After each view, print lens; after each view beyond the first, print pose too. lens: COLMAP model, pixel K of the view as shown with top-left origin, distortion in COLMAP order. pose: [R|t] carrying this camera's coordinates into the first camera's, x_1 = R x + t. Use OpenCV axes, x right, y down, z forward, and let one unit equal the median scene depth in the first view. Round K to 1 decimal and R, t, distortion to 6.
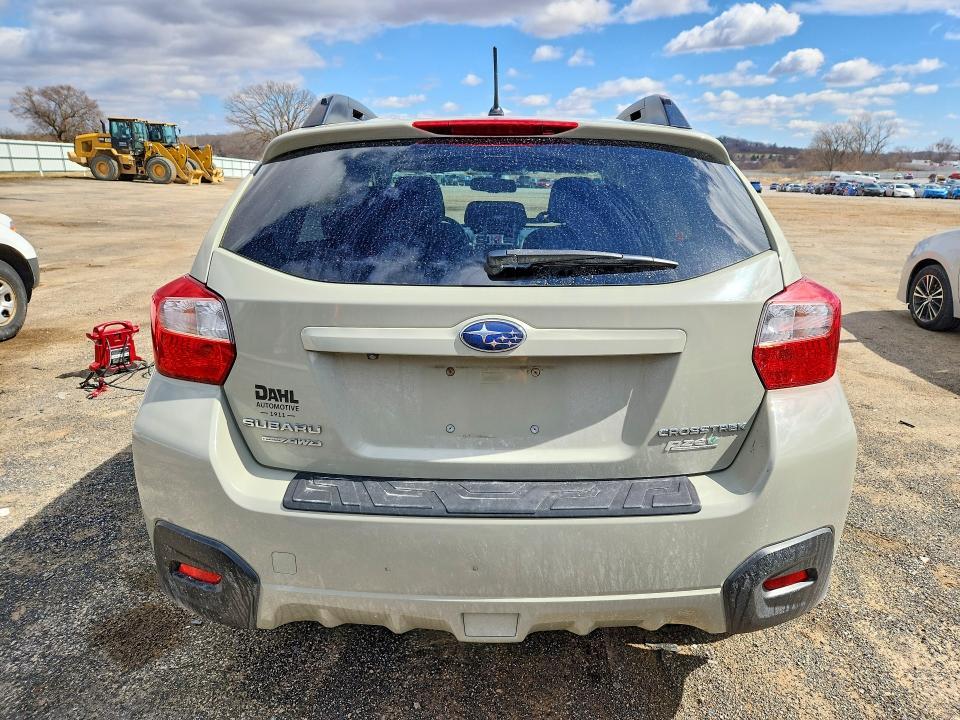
lens RADIAL K [[715.7, 0, 479.9], [0, 715.7, 359.7], [0, 0, 1]] dist [0.004016, -0.020057]
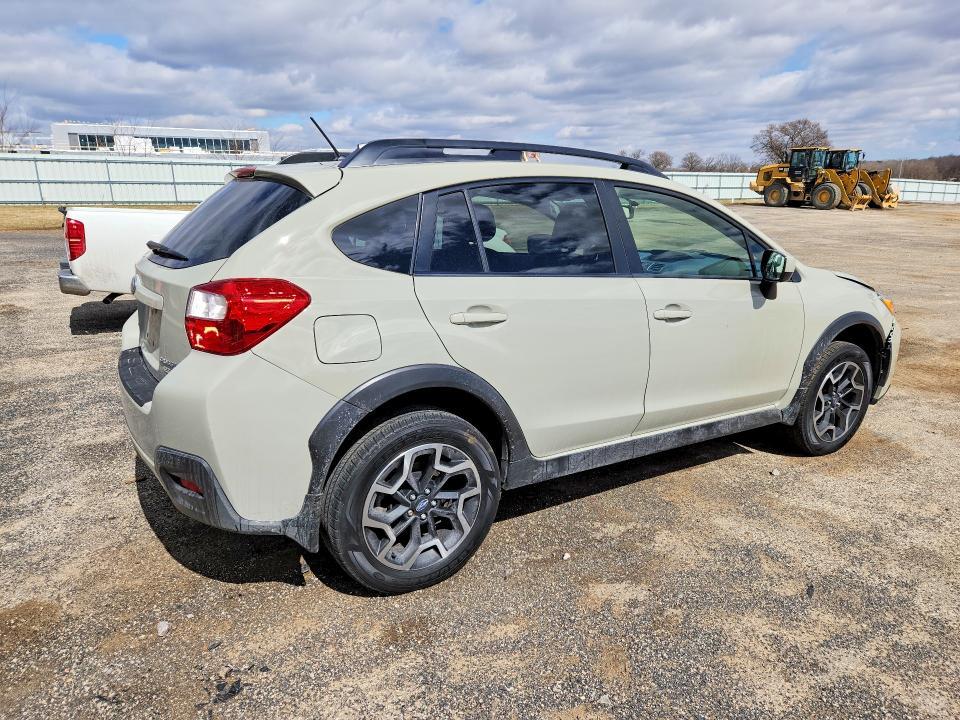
lens RADIAL K [[715.7, 0, 478.4], [0, 715.7, 361.6], [0, 0, 1]] dist [0.004016, -0.020057]
pose [[0.474856, 0.178630, -0.861744, 0.233465], [-0.204392, 0.974795, 0.089436, -0.022974], [0.856000, 0.133665, 0.499398, 0.090646]]
